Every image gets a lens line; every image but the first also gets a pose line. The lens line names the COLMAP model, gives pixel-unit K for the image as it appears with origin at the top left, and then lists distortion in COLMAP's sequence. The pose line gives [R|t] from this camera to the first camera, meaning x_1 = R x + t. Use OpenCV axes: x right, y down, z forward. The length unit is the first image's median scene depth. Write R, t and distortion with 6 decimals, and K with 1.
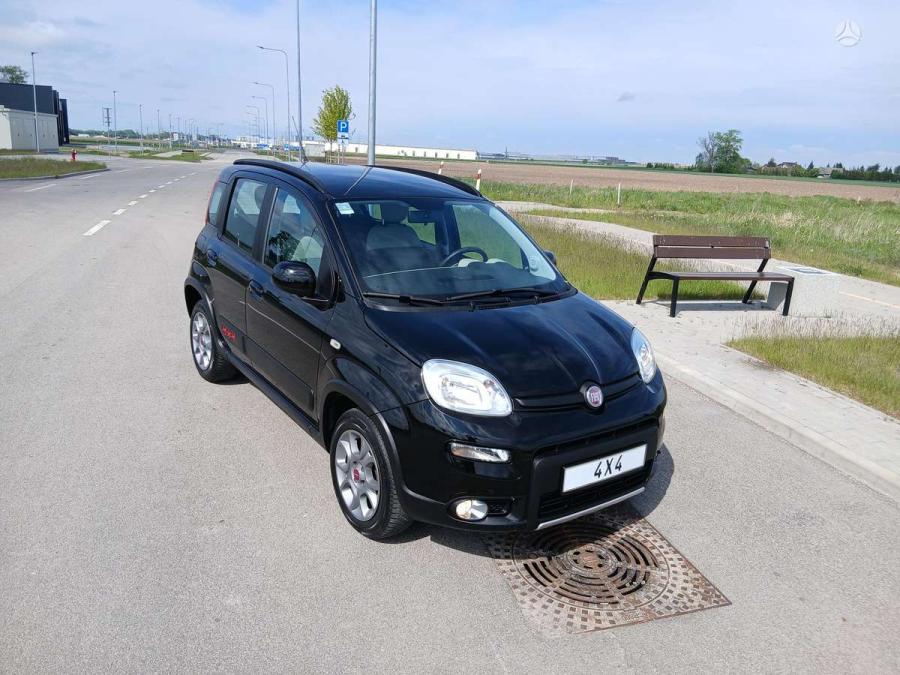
lens RADIAL K [[687.8, 0, 450.0], [0, 687.8, 337.5], [0, 0, 1]] dist [0.094705, -0.156133]
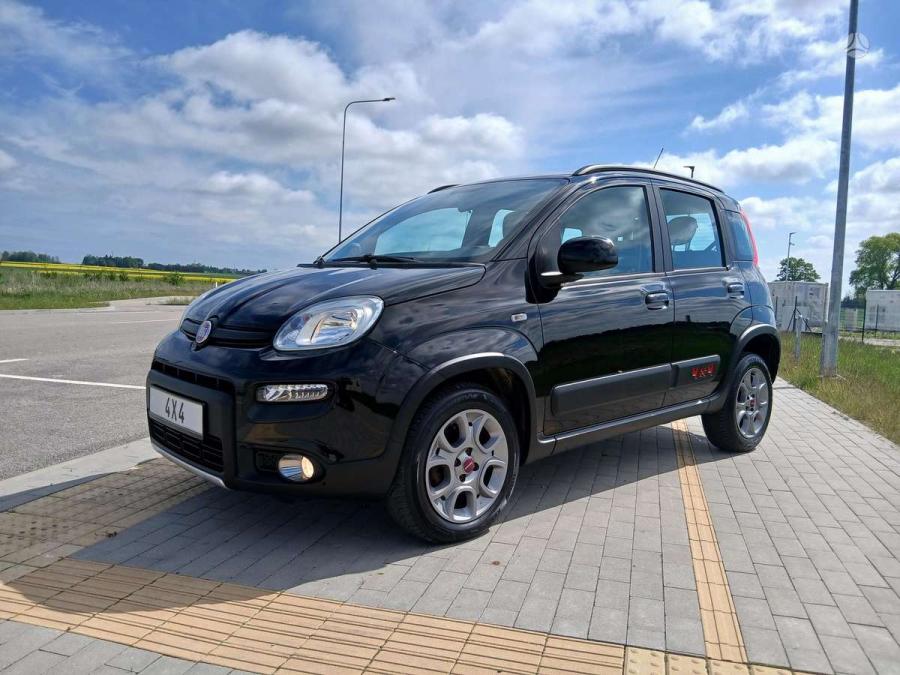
lens RADIAL K [[687.8, 0, 450.0], [0, 687.8, 337.5], [0, 0, 1]] dist [0.094705, -0.156133]
pose [[0.106303, 0.028719, -0.993919, 1.002415], [-0.270489, 0.962722, -0.001112, 0.008898], [0.956836, 0.268962, 0.110108, 1.083173]]
